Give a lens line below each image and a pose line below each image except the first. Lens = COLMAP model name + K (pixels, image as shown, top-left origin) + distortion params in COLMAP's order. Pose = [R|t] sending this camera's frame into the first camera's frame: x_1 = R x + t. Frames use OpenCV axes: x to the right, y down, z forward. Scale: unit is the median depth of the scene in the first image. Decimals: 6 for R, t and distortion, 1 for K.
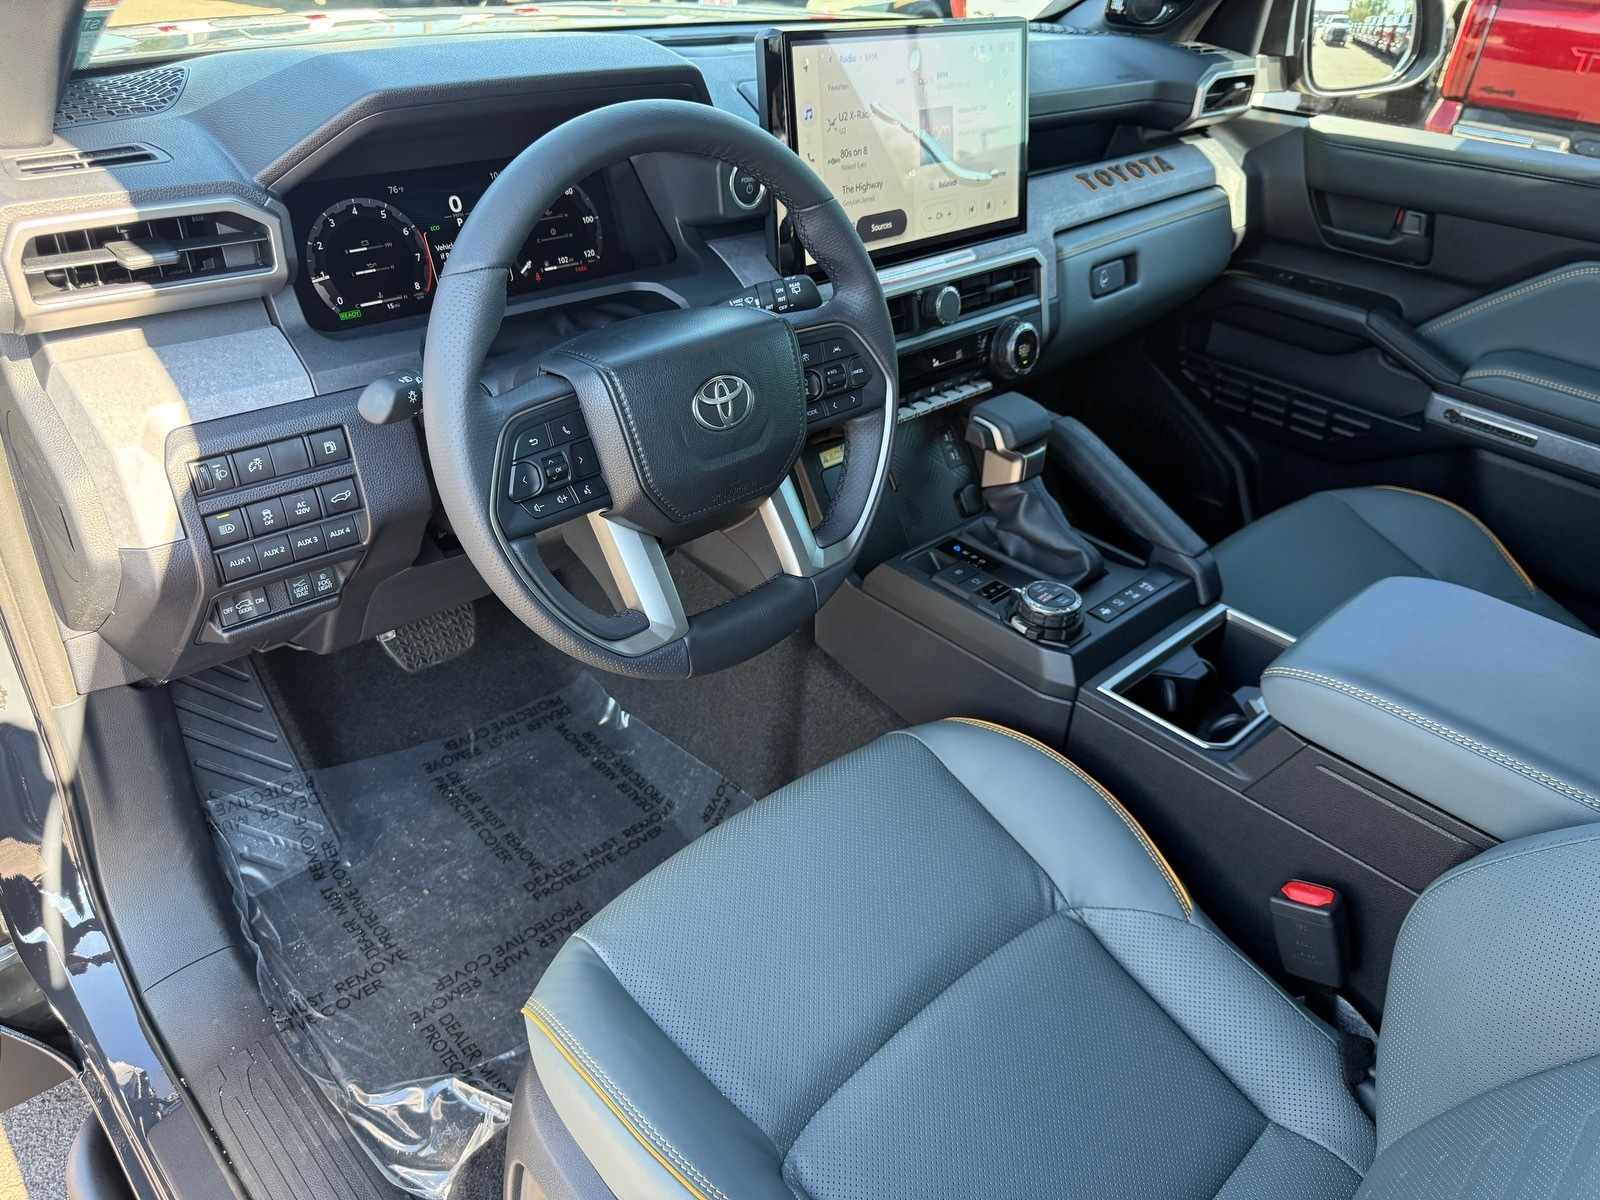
lens RADIAL K [[1150.2, 0, 788.6], [0, 1150.2, 596.7], [0, 0, 1]] dist [0.050872, -0.075290]
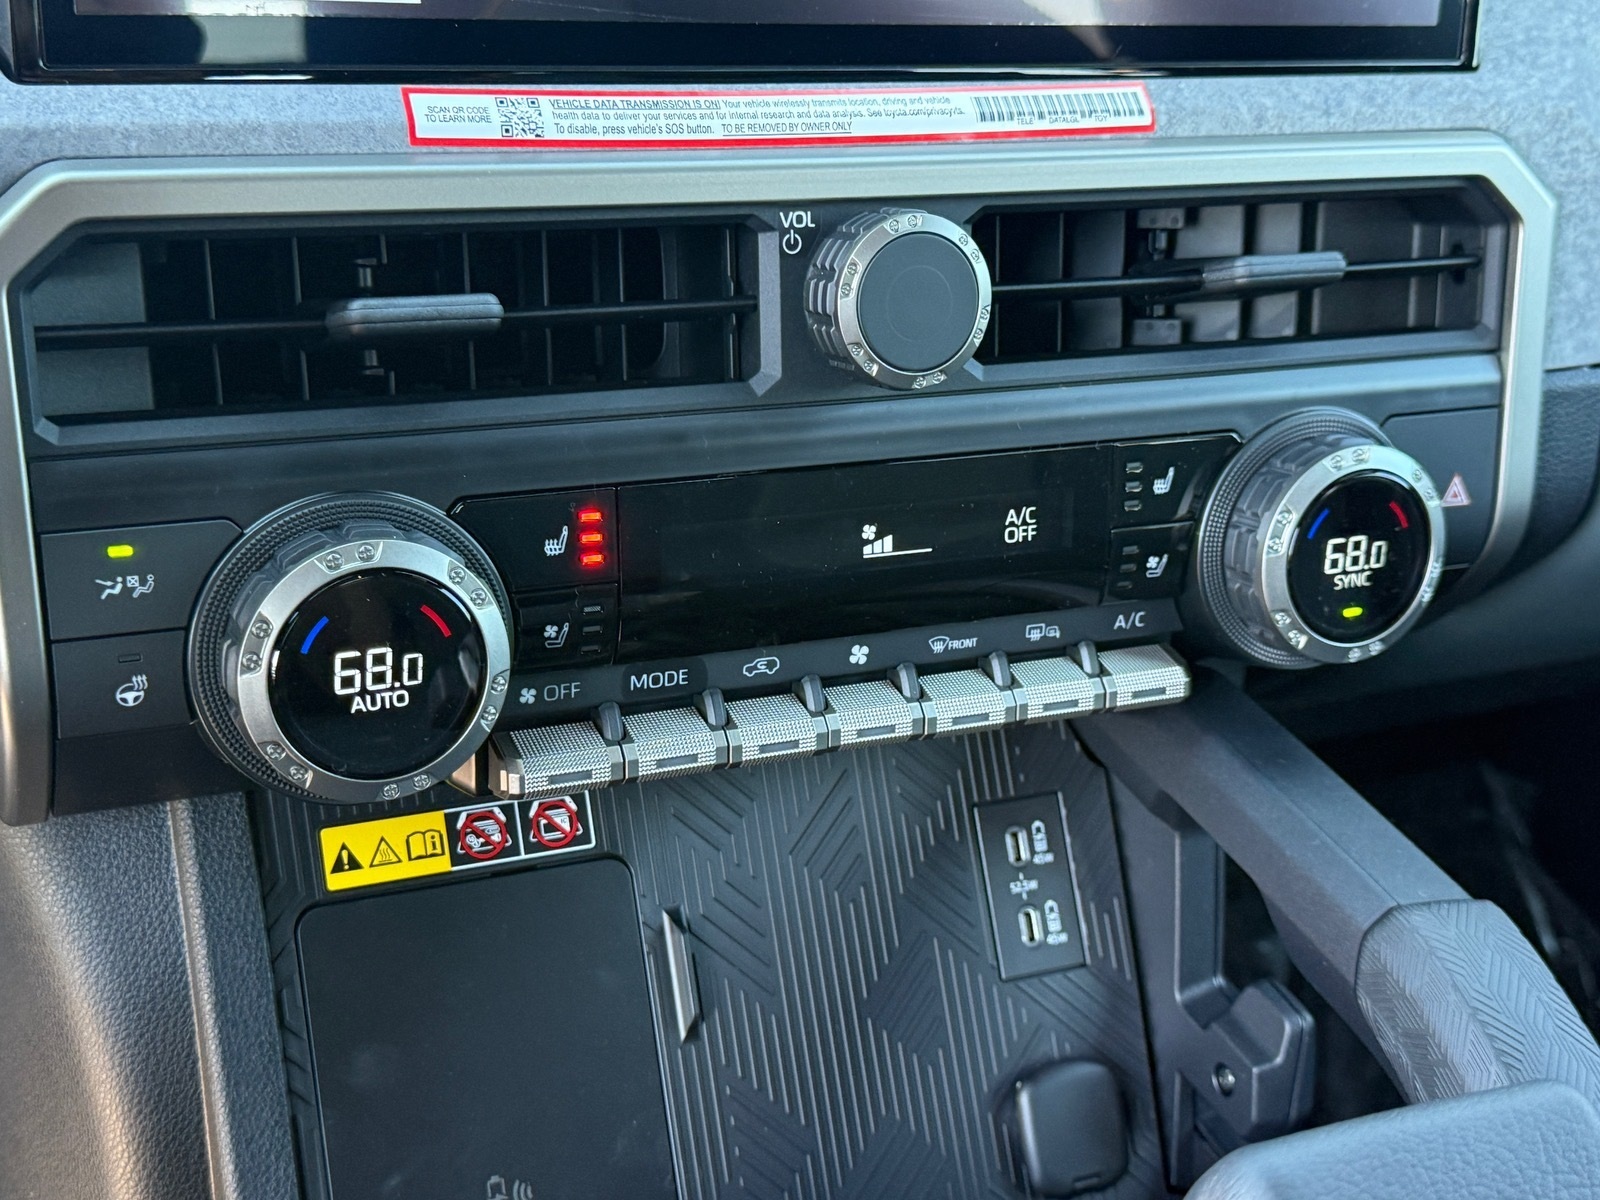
lens RADIAL K [[2112.0, 0, 814.7], [0, 2112.0, 605.6], [0, 0, 1]] dist [0.088321, 0.000000]
pose [[0.942440, 0.182541, -0.280152, 0.247794], [-0.216092, 0.971867, -0.093693, -0.159730], [0.255168, 0.148839, 0.955372, 0.643282]]
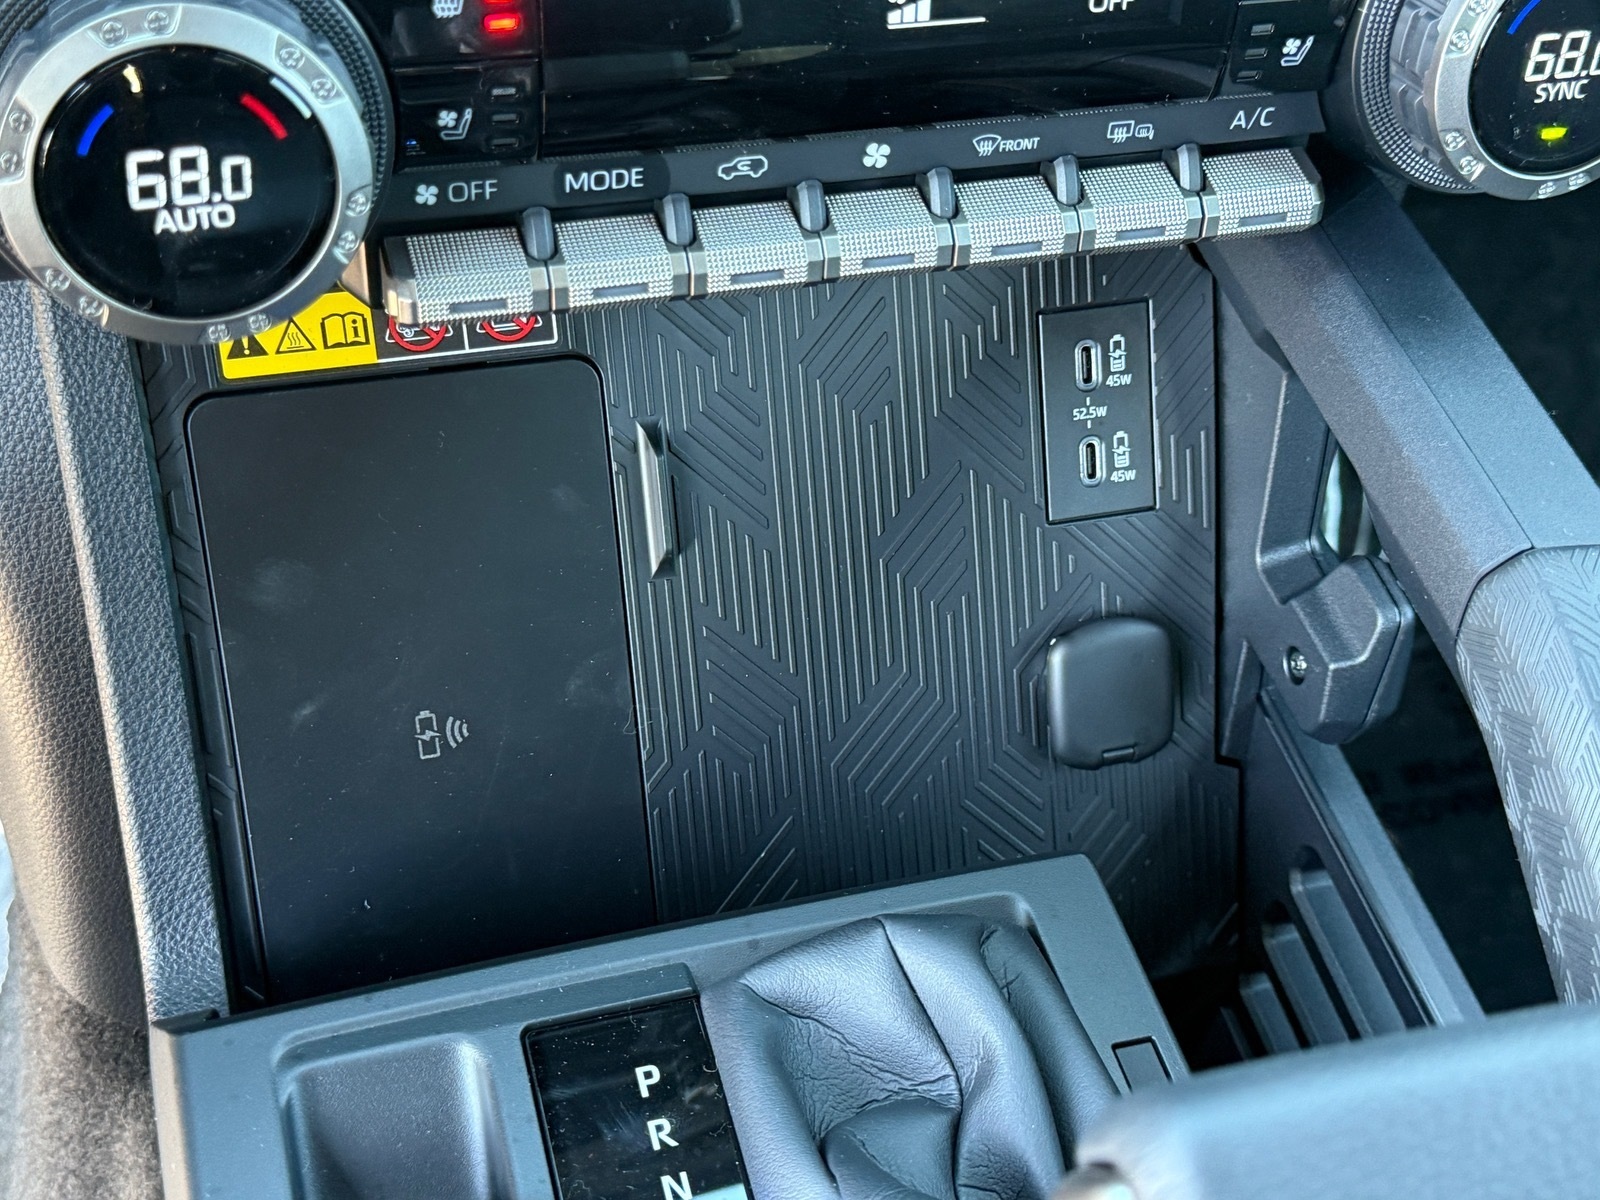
lens RADIAL K [[2112.0, 0, 798.5], [0, 2112.0, 583.2], [0, 0, 1]] dist [0.088321, 0.000000]
pose [[0.891213, 0.356349, -0.280632, 0.243003], [-0.288485, 0.922748, 0.255562, -0.213385], [0.350022, -0.146802, 0.925167, 0.741878]]
